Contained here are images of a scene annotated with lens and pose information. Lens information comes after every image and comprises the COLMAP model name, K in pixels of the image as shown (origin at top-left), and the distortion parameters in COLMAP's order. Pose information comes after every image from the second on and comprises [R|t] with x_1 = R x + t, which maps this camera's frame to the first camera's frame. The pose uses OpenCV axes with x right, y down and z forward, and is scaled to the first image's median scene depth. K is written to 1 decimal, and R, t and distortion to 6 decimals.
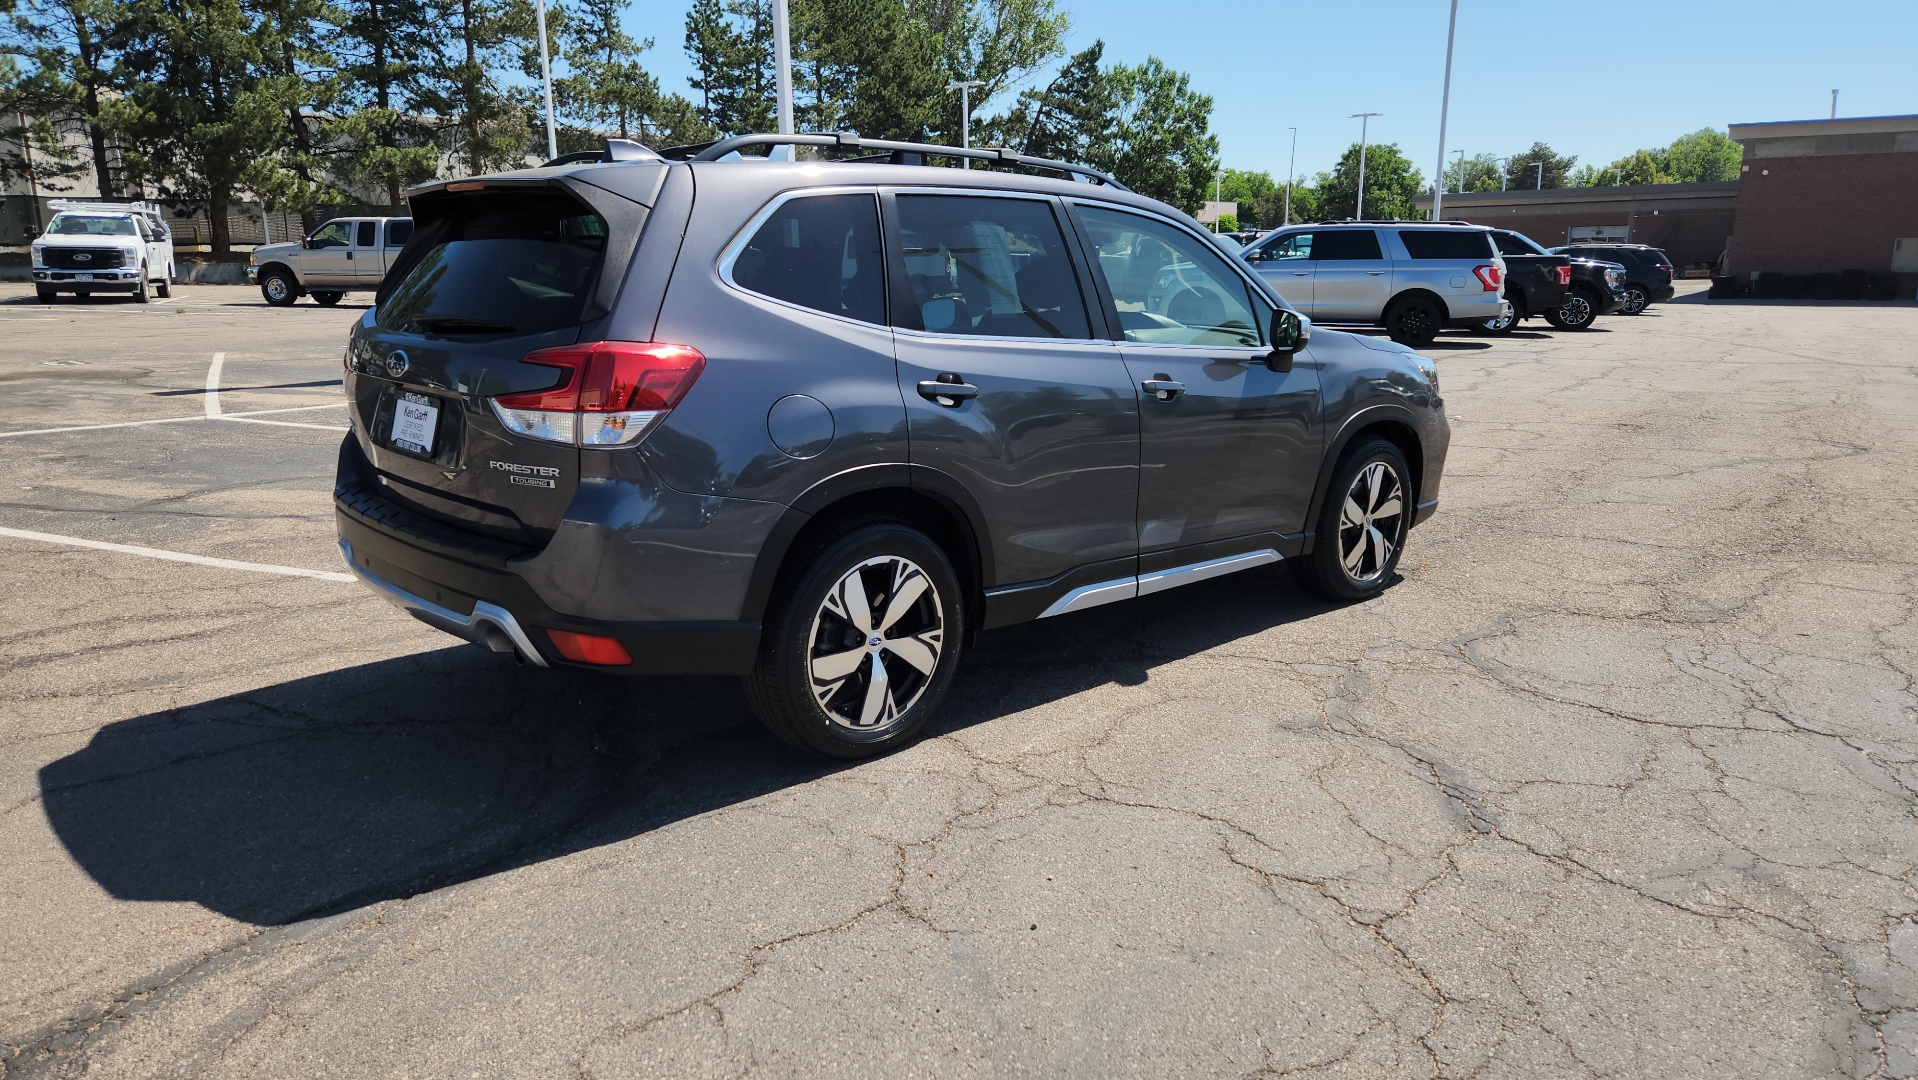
lens RADIAL K [[1283.0, 0, 922.5], [0, 1283.0, 519.6], [0, 0, 1]] dist [0.074432, -0.062280]
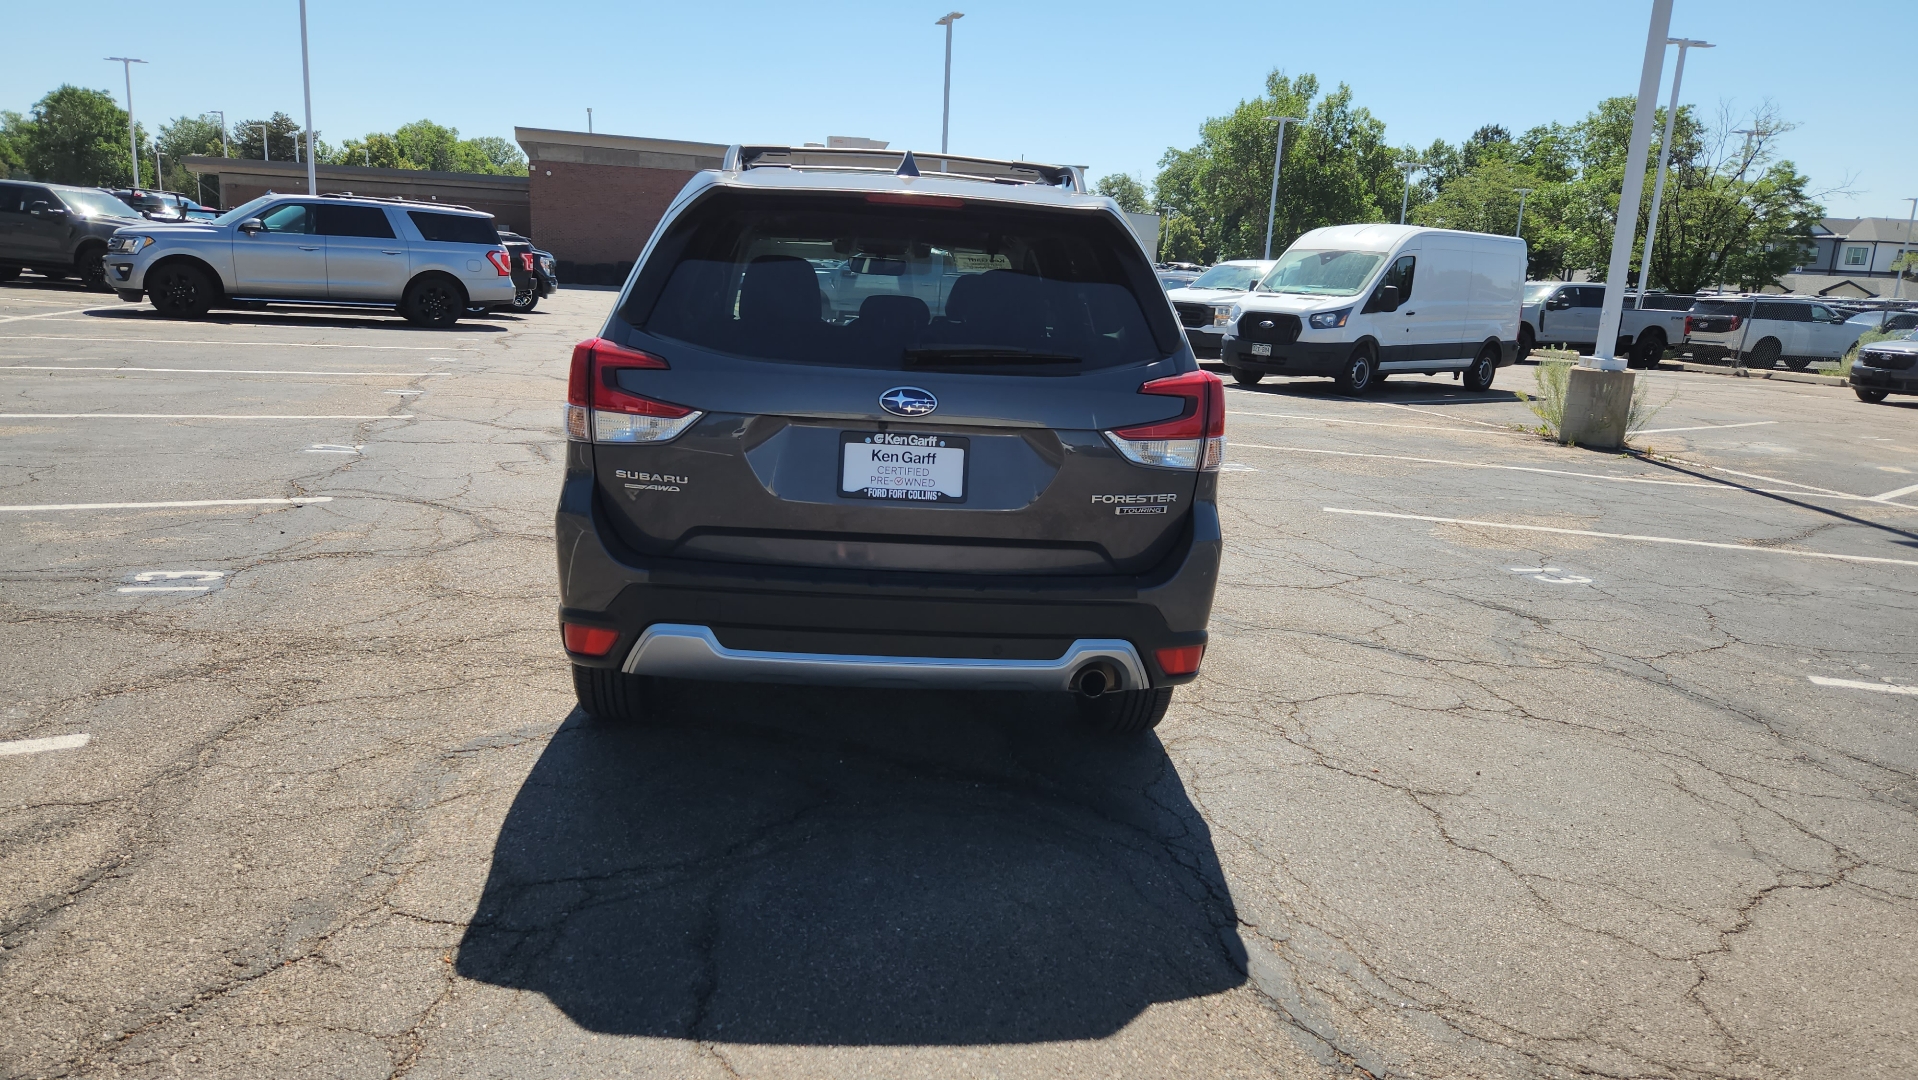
lens RADIAL K [[1280.9, 0, 934.8], [0, 1280.9, 535.7], [0, 0, 1]] dist [0.073192, -0.064223]
pose [[0.612115, -0.131443, 0.779768, -0.189999], [0.105859, 0.990833, 0.083924, -0.017806], [-0.783652, 0.031174, 0.620418, 0.079991]]
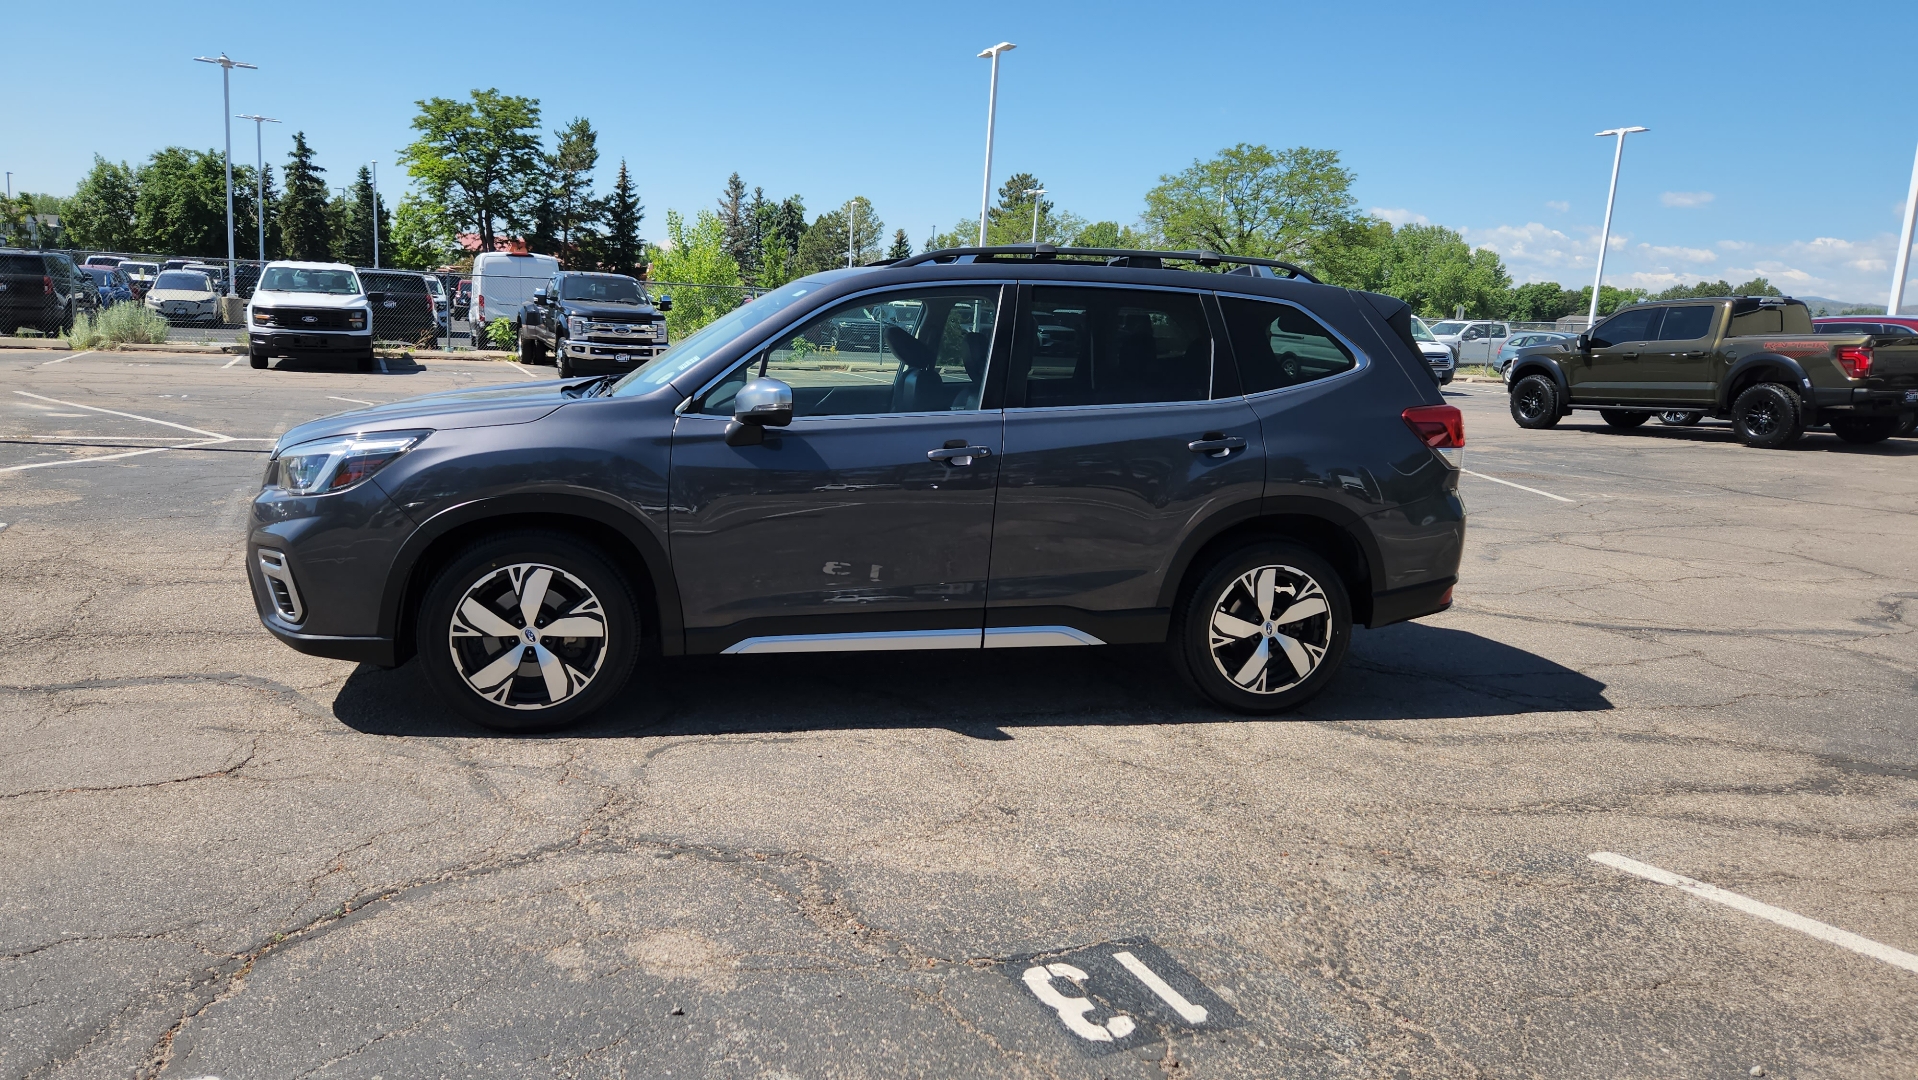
lens RADIAL K [[1279.8, 0, 925.8], [0, 1279.8, 533.4], [0, 0, 1]] dist [0.070000, -0.054423]
pose [[-0.869559, -0.126164, 0.477441, -0.123535], [0.048010, 0.940636, 0.336004, -0.098917], [-0.491490, 0.315097, -0.811882, 0.473543]]
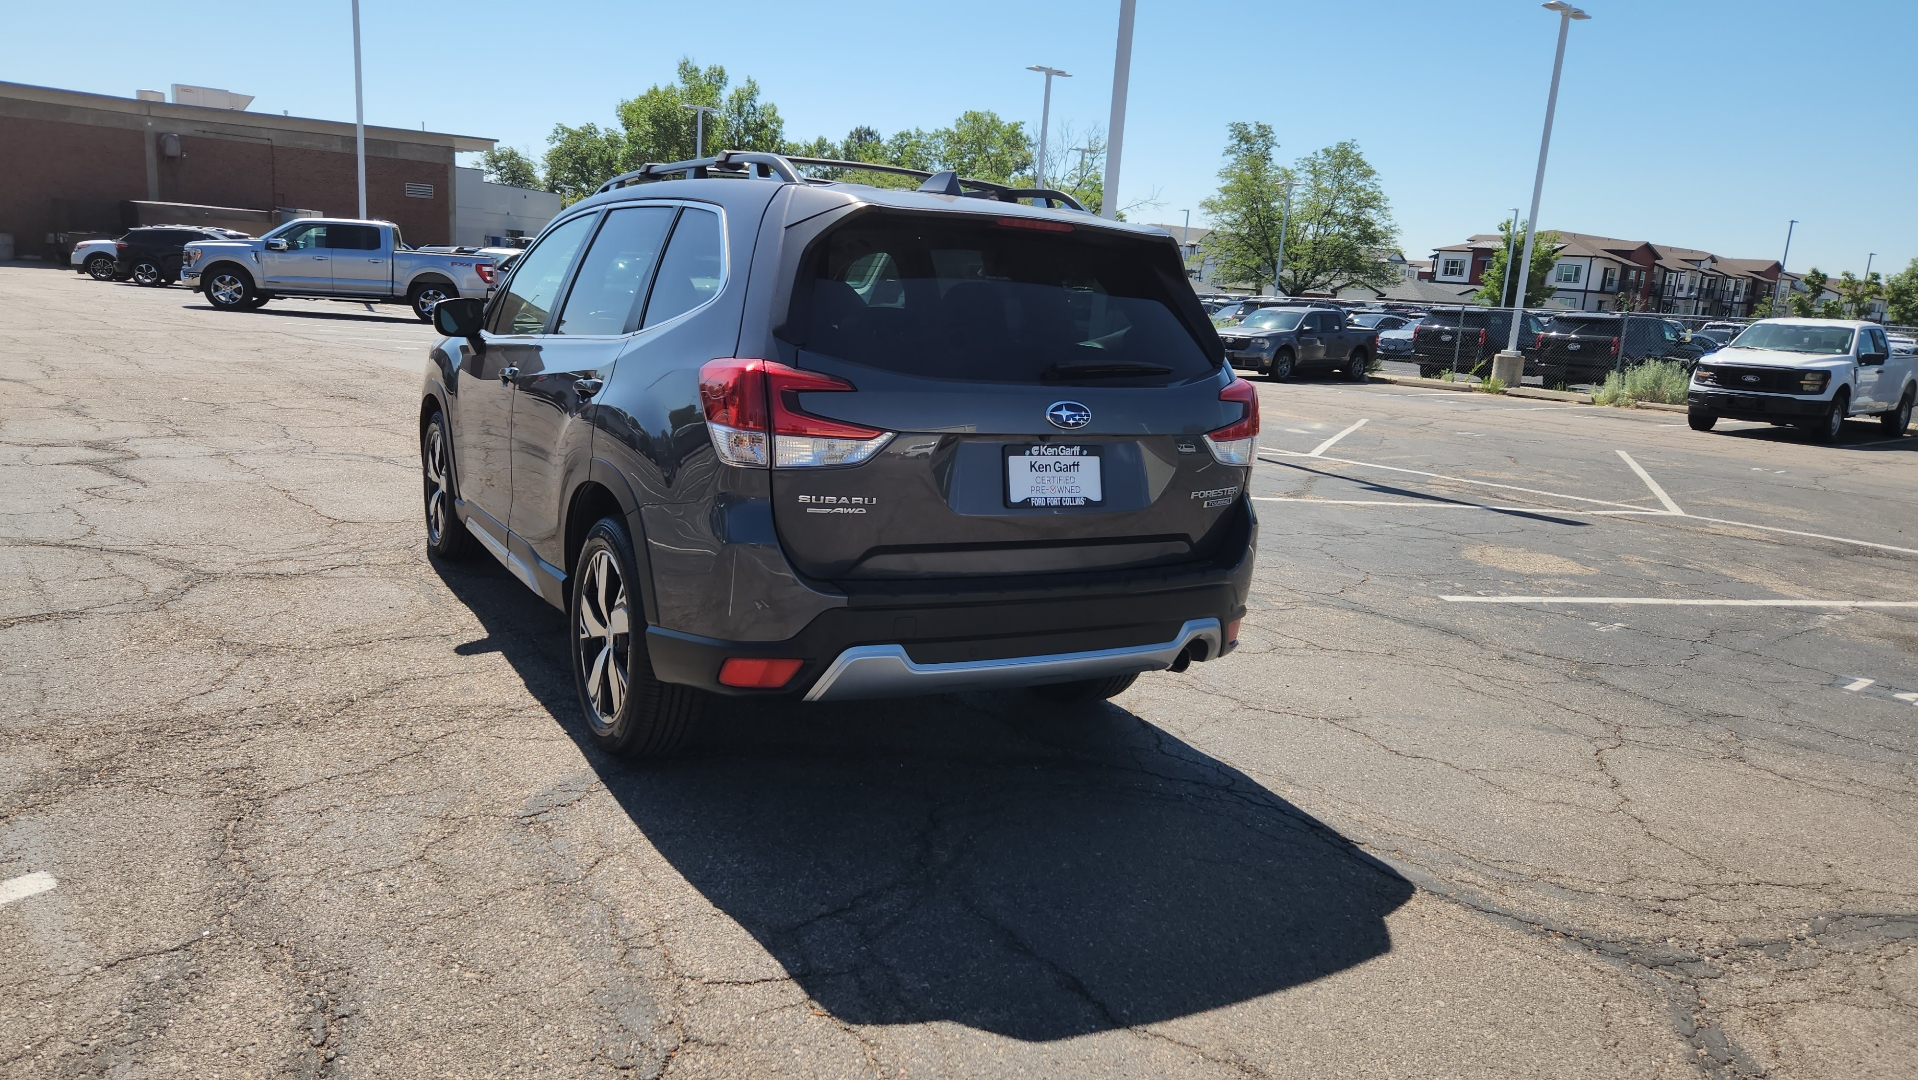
lens RADIAL K [[1283.0, 0, 922.5], [0, 1283.0, 519.6], [0, 0, 1]] dist [0.074432, -0.062280]
pose [[0.209723, -0.162140, 0.964223, -0.235283], [0.125963, 0.982417, 0.137802, -0.032981], [-0.969613, 0.092556, 0.226459, 0.158512]]
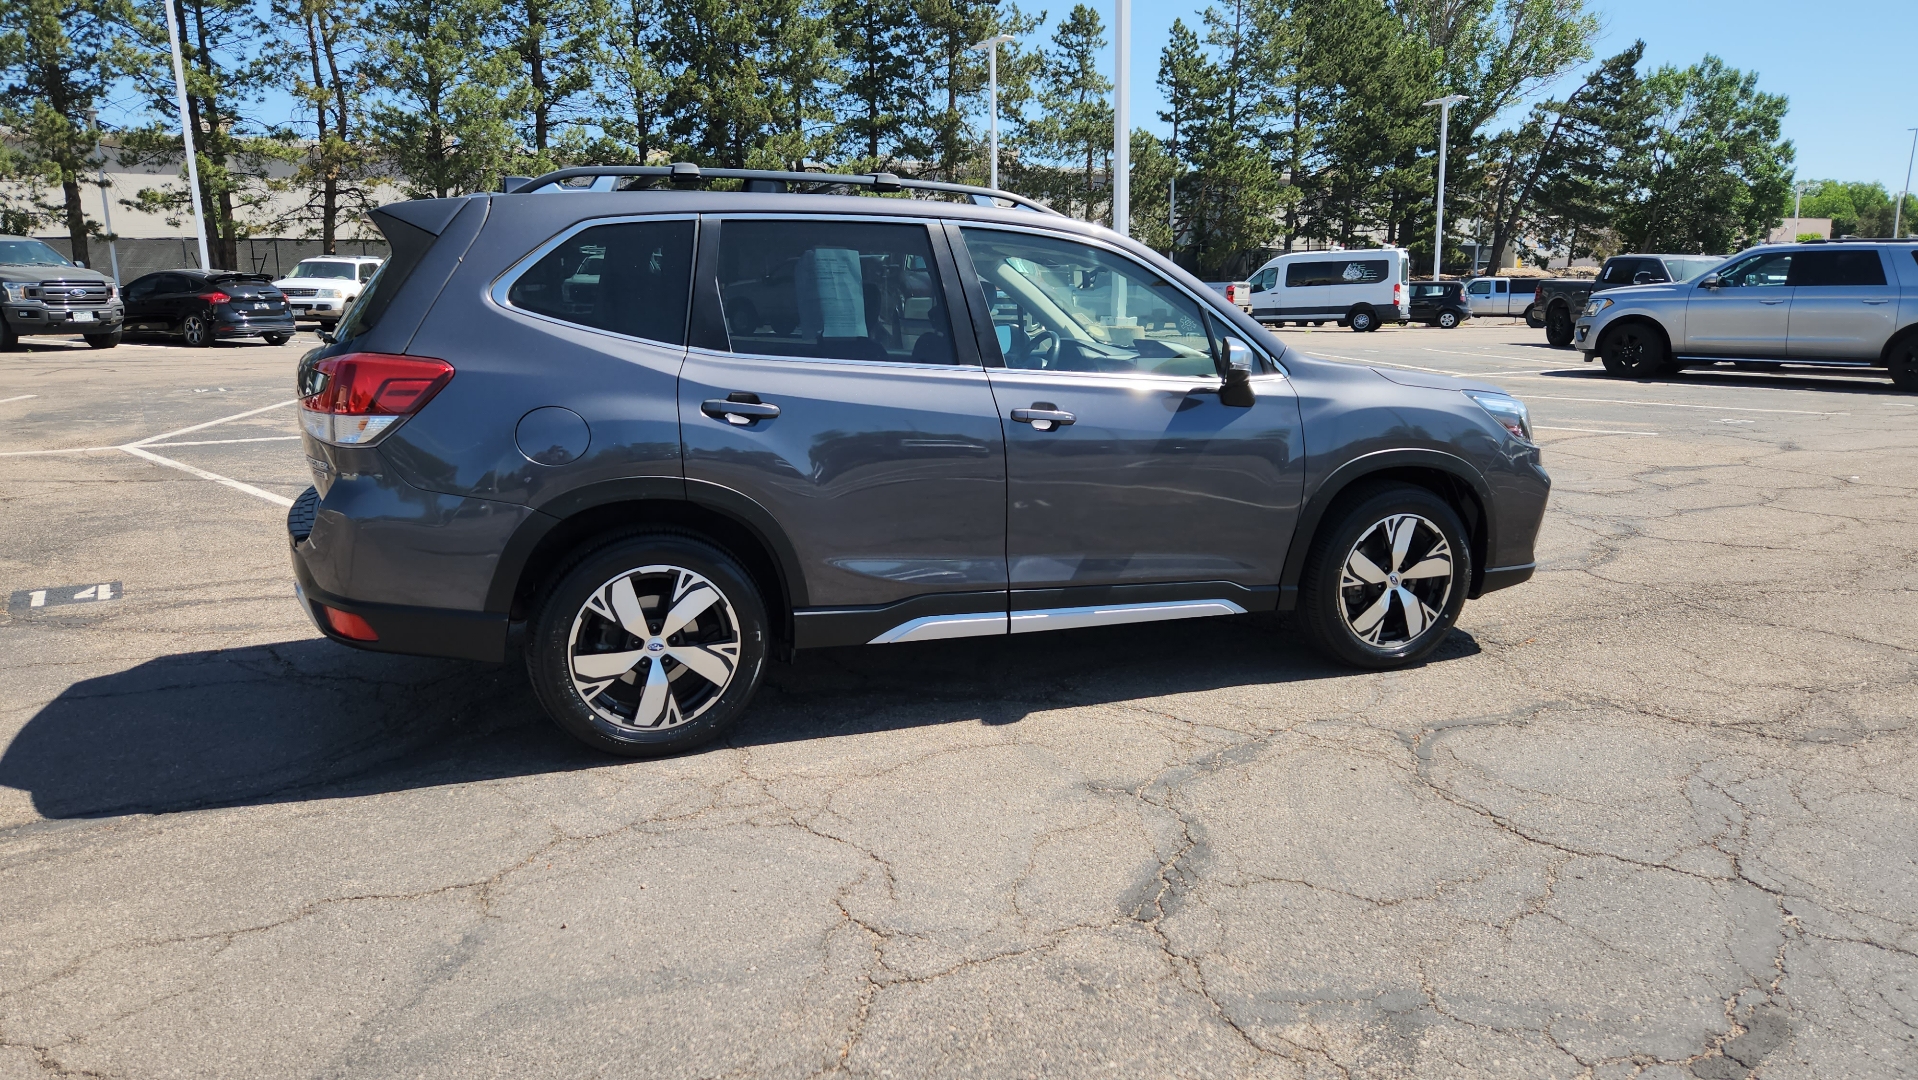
lens RADIAL K [[1283.0, 0, 922.5], [0, 1283.0, 519.6], [0, 0, 1]] dist [0.074432, -0.062280]
pose [[0.930597, 0.061925, -0.360768, 0.098383], [-0.070493, 0.997456, -0.010625, -0.002267], [0.359192, 0.035319, 0.932595, 0.018161]]
